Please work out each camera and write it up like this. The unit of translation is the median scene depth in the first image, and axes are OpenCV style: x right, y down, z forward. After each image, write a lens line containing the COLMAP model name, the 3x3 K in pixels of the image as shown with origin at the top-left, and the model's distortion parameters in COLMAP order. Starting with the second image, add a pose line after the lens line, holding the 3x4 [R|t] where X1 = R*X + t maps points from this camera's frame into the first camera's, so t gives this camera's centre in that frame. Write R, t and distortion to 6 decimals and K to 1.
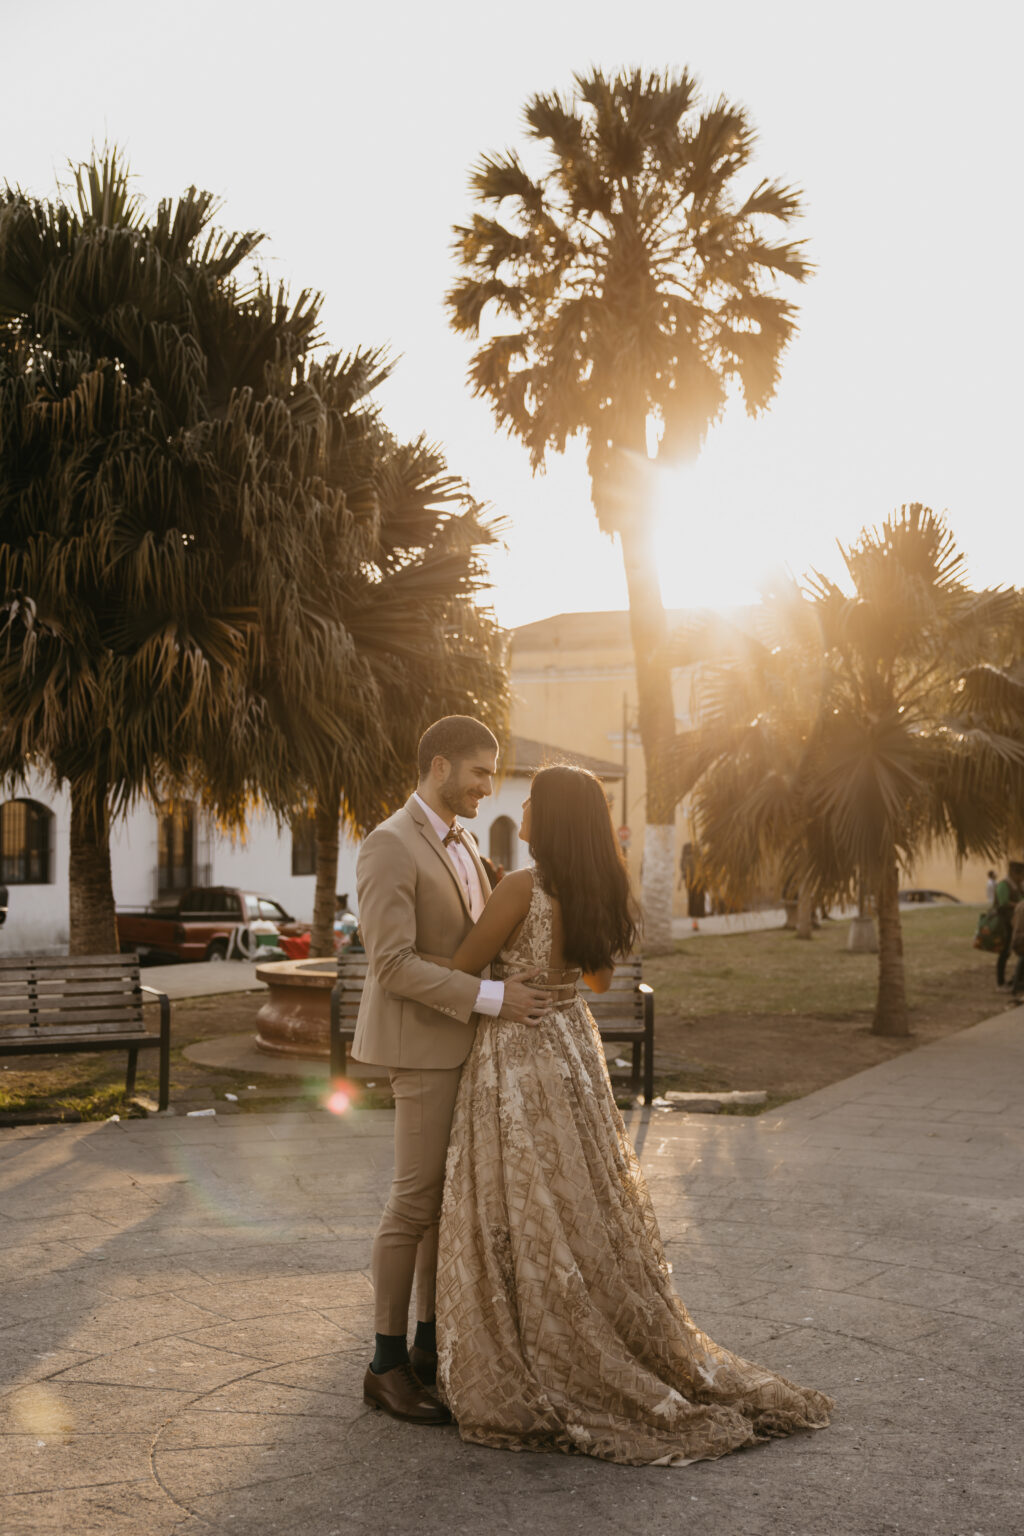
lens RADIAL K [[1778.2, 0, 512.0], [0, 1778.2, 768.0], [0, 0, 1]] dist [0.038849, 0.035407]
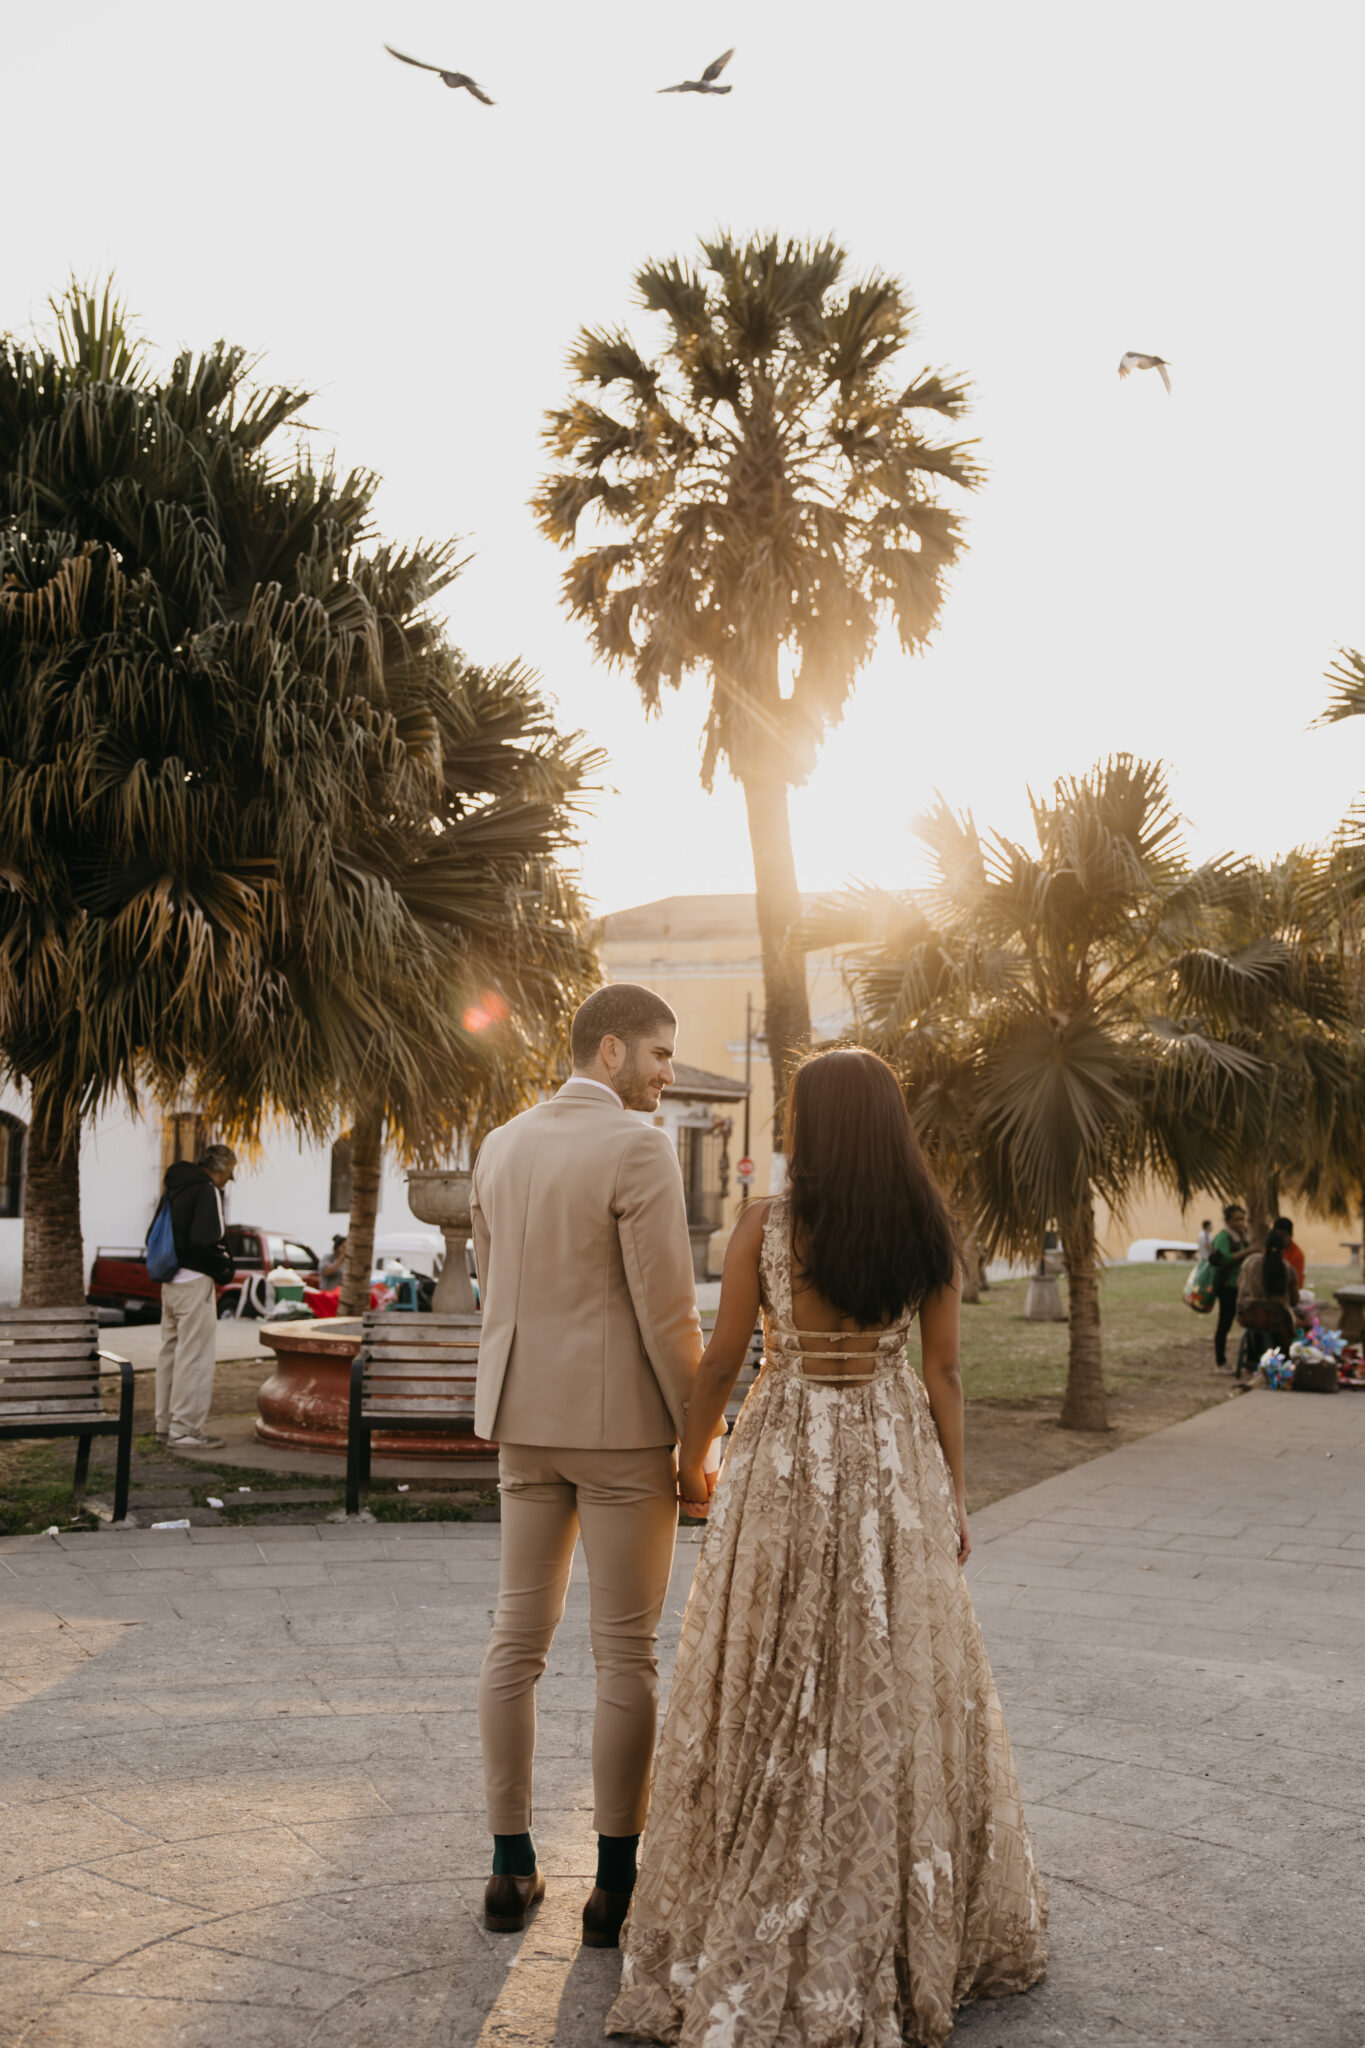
lens RADIAL K [[2024.1, 0, 676.7], [0, 2024.1, 921.0], [0, 0, 1]] dist [0.015148, 0.002915]
pose [[0.999488, 0.019895, 0.025044, 0.009715], [-0.017559, 0.995763, -0.090262, 0.013527], [-0.026734, 0.089776, 0.995603, 0.113962]]
